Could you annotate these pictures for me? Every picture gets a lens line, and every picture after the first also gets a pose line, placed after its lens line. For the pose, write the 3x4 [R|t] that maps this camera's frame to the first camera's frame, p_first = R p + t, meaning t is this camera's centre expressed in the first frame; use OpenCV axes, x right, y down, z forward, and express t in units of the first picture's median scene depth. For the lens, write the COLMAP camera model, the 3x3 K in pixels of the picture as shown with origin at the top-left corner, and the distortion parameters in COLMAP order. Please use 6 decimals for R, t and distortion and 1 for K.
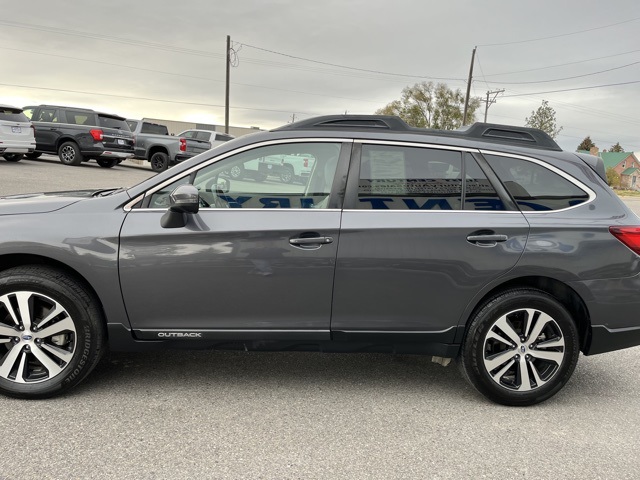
lens RADIAL K [[480.6, 0, 314.8], [0, 480.6, 239.7], [0, 0, 1]] dist [0.076225, -0.103203]
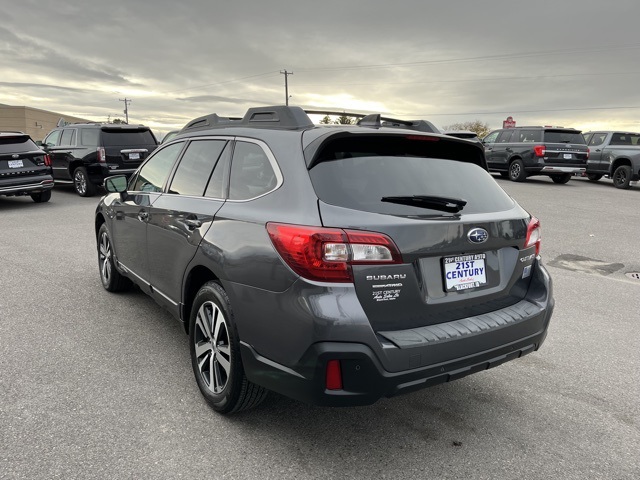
lens RADIAL K [[481.1, 0, 315.8], [0, 481.1, 232.7], [0, 0, 1]] dist [0.071447, -0.097268]
pose [[0.470091, 0.080425, -0.878946, 0.239045], [-0.130099, 0.991276, 0.021122, -0.006807], [0.872977, 0.104420, 0.476453, 0.126149]]
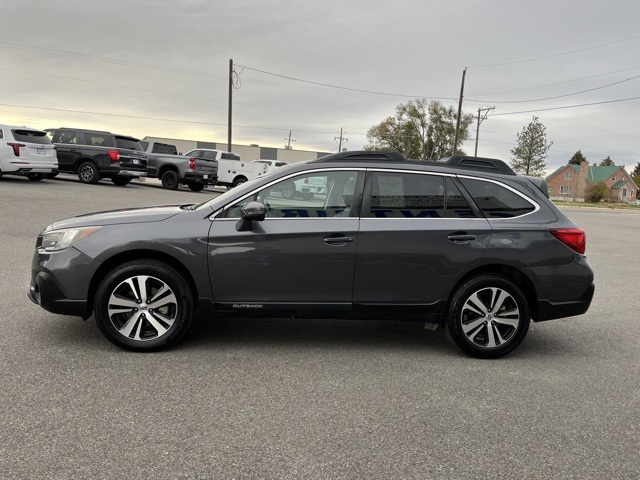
lens RADIAL K [[480.6, 0, 314.8], [0, 480.6, 239.7], [0, 0, 1]] dist [0.076225, -0.103203]
pose [[0.999933, -0.008147, 0.008224, -0.014934], [0.008396, 0.999495, -0.030661, 0.007482], [-0.007970, 0.030728, 0.999496, -0.070806]]
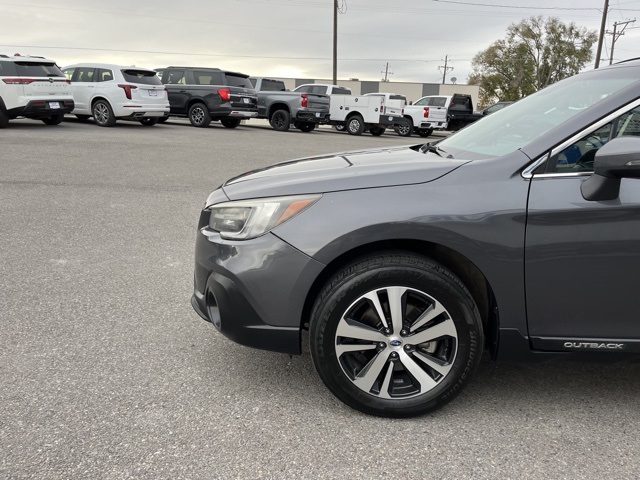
lens RADIAL K [[482.7, 0, 320.0], [0, 482.7, 240.0], [0, 0, 1]] dist [0.069193, -0.106415]
pose [[0.985721, -0.004710, -0.168320, -0.092230], [0.020118, 0.995743, 0.089954, -0.006187], [0.167180, -0.092056, 0.981619, 0.035875]]
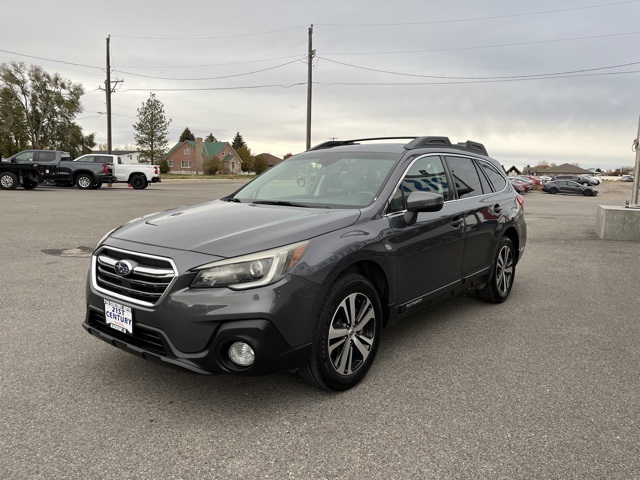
lens RADIAL K [[479.1, 0, 322.7], [0, 479.1, 239.6], [0, 0, 1]] dist [0.071967, -0.101644]
pose [[0.703649, -0.148158, 0.694930, -0.224233], [0.132433, 0.988228, 0.076595, -0.018734], [-0.698097, 0.038136, 0.714987, 0.034915]]
